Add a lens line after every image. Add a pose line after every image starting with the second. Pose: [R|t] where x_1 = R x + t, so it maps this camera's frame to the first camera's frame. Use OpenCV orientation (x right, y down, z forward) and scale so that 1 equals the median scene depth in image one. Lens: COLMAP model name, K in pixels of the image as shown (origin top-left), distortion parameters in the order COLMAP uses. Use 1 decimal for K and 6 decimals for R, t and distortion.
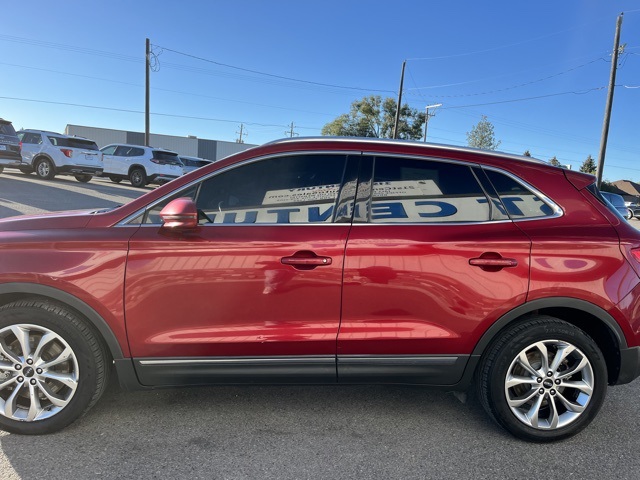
lens RADIAL K [[477.8, 0, 329.2], [0, 477.8, 242.9], [0, 0, 1]] dist [0.067993, -0.094414]
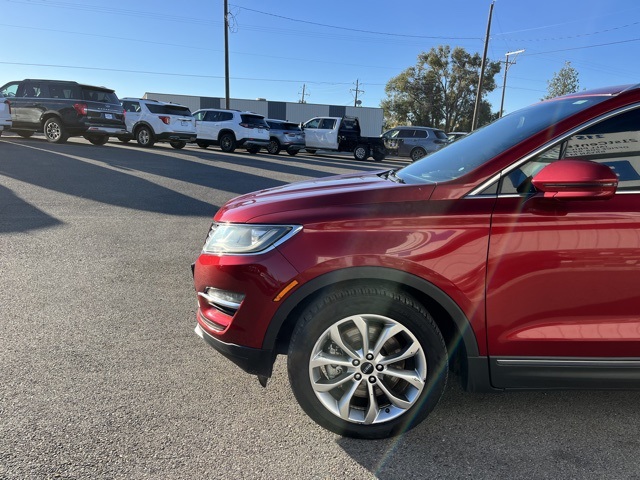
lens RADIAL K [[481.8, 0, 321.5], [0, 481.8, 246.5], [0, 0, 1]] dist [0.052005, -0.080921]
pose [[0.990098, -0.001963, -0.140362, -0.424929], [0.013965, 0.996319, 0.084572, -0.018012], [0.139679, -0.085695, 0.986482, 0.112351]]
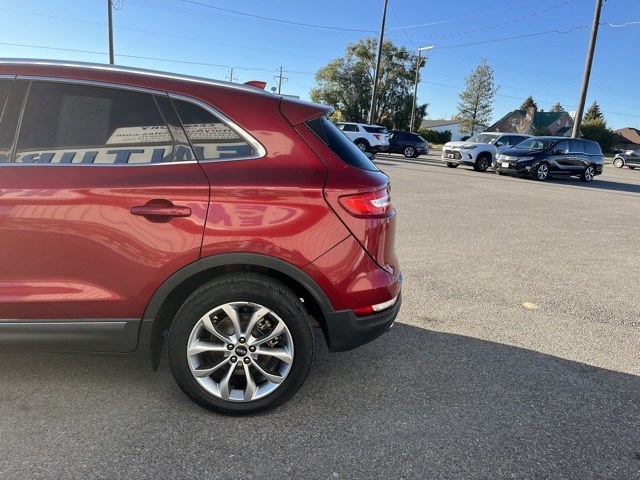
lens RADIAL K [[476.4, 0, 318.2], [0, 476.4, 242.1], [0, 0, 1]] dist [0.063730, -0.083977]
pose [[0.999845, 0.004606, -0.017006, 0.488497], [-0.002813, 0.994576, 0.103976, 0.004507], [0.017392, -0.103912, 0.994434, 0.132694]]
